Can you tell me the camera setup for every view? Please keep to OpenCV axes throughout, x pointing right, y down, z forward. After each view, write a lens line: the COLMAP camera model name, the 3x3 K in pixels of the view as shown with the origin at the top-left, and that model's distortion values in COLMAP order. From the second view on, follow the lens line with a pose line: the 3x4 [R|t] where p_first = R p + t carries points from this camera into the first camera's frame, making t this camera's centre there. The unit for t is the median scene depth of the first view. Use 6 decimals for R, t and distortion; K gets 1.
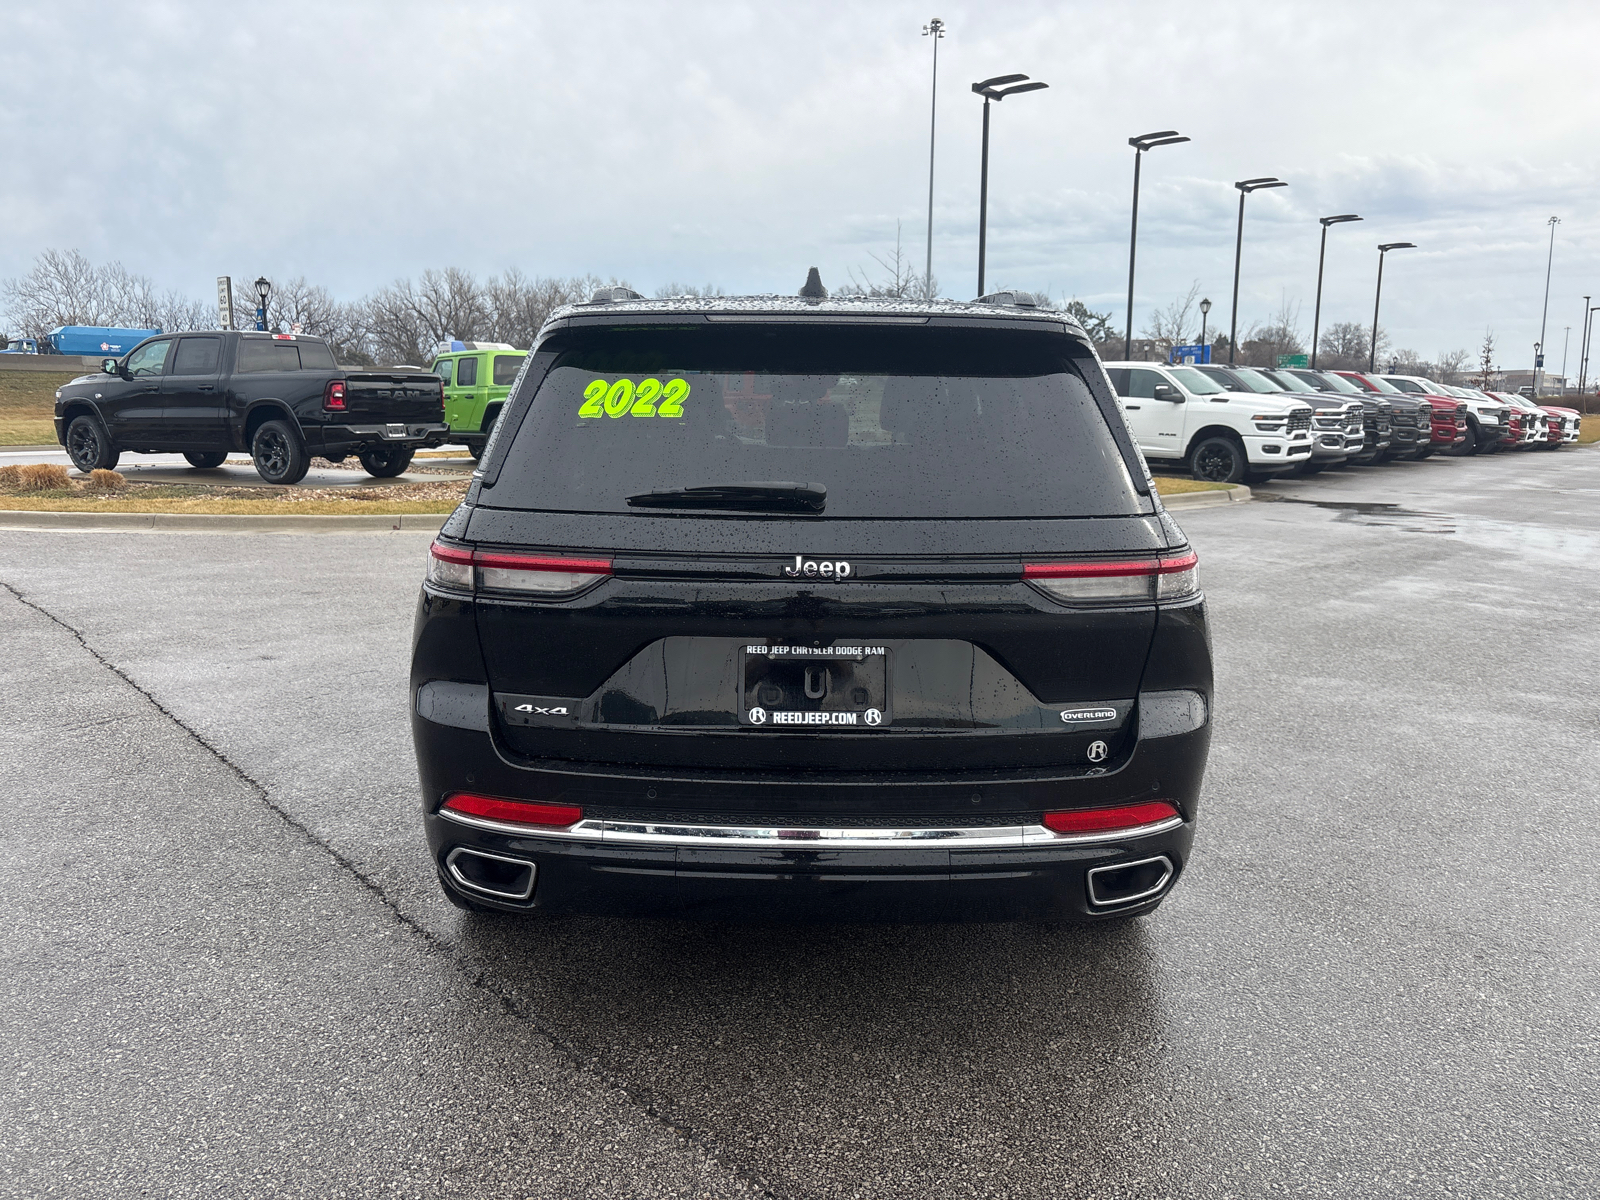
lens RADIAL K [[1220.9, 0, 775.4], [0, 1220.9, 622.8], [0, 0, 1]] dist [0.045662, -0.038453]
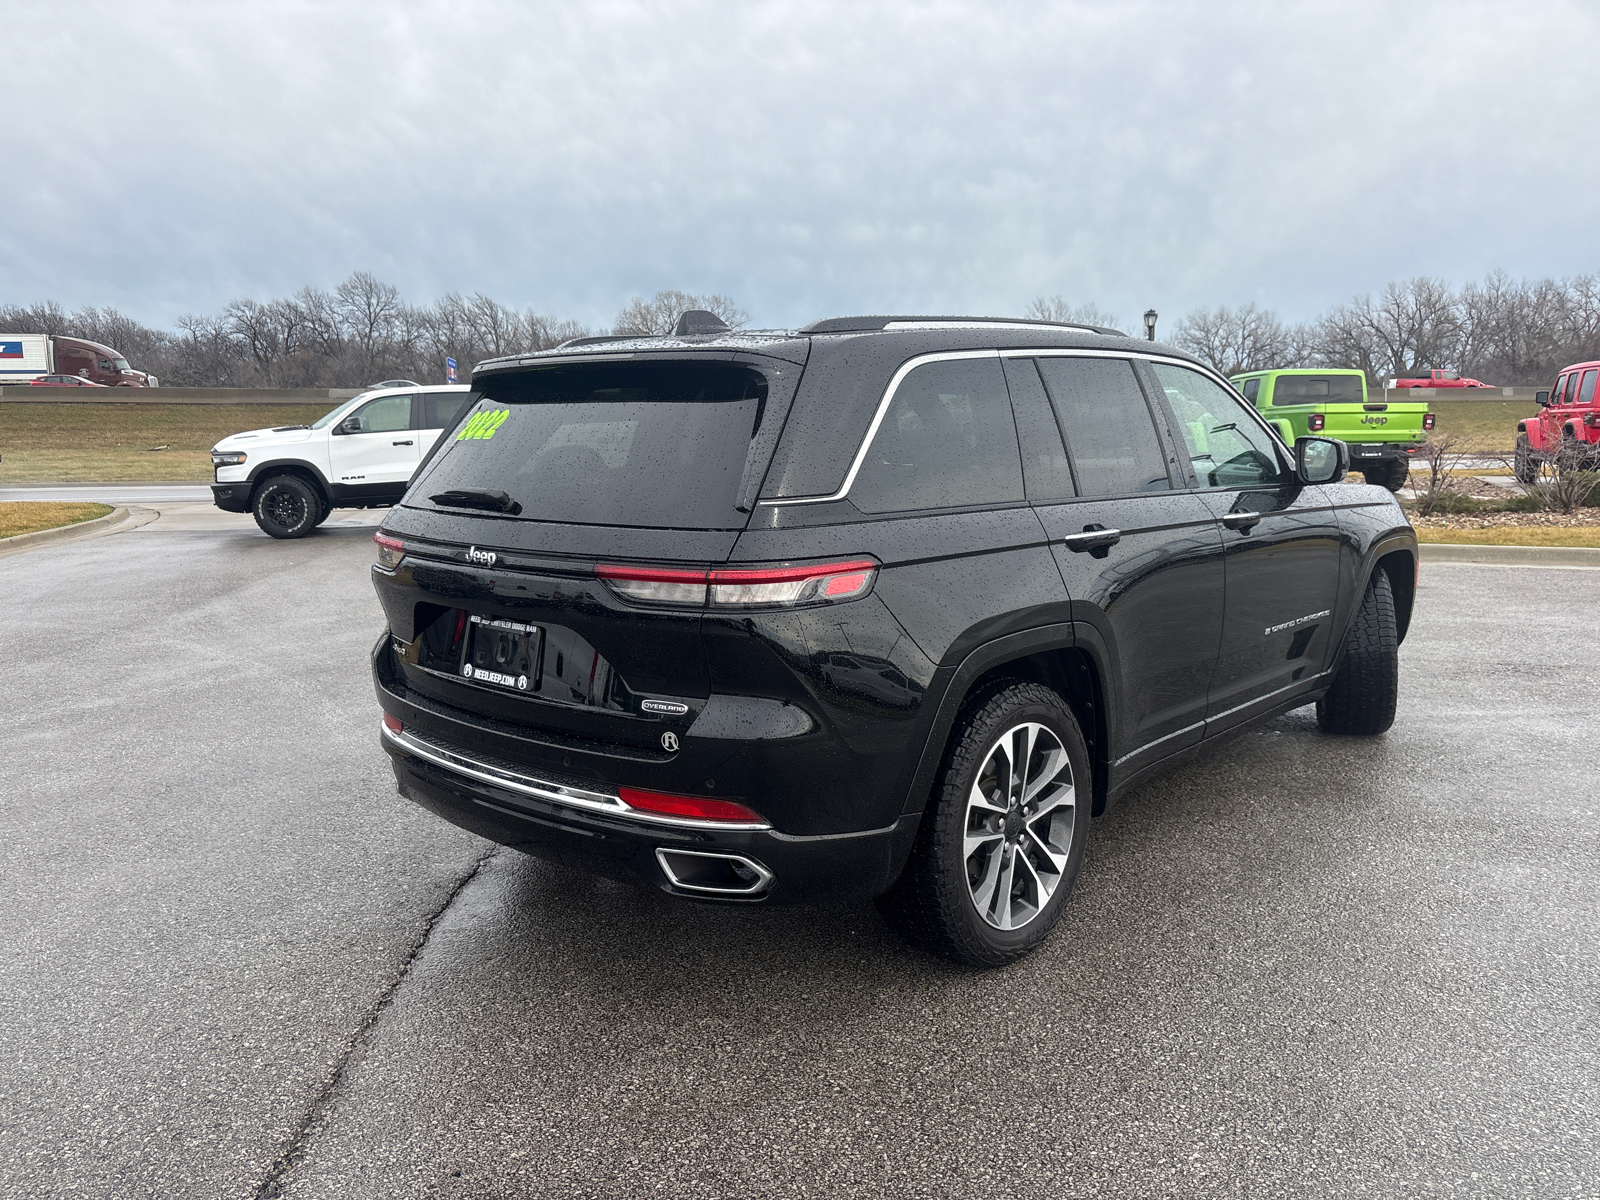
lens RADIAL K [[1220.9, 0, 789.3], [0, 1220.9, 614.1], [0, 0, 1]] dist [0.045662, -0.038453]
pose [[0.737070, 0.088760, -0.669962, 0.613528], [-0.105776, 0.994271, 0.015355, -0.021025], [0.667487, 0.059548, 0.742236, 0.147298]]
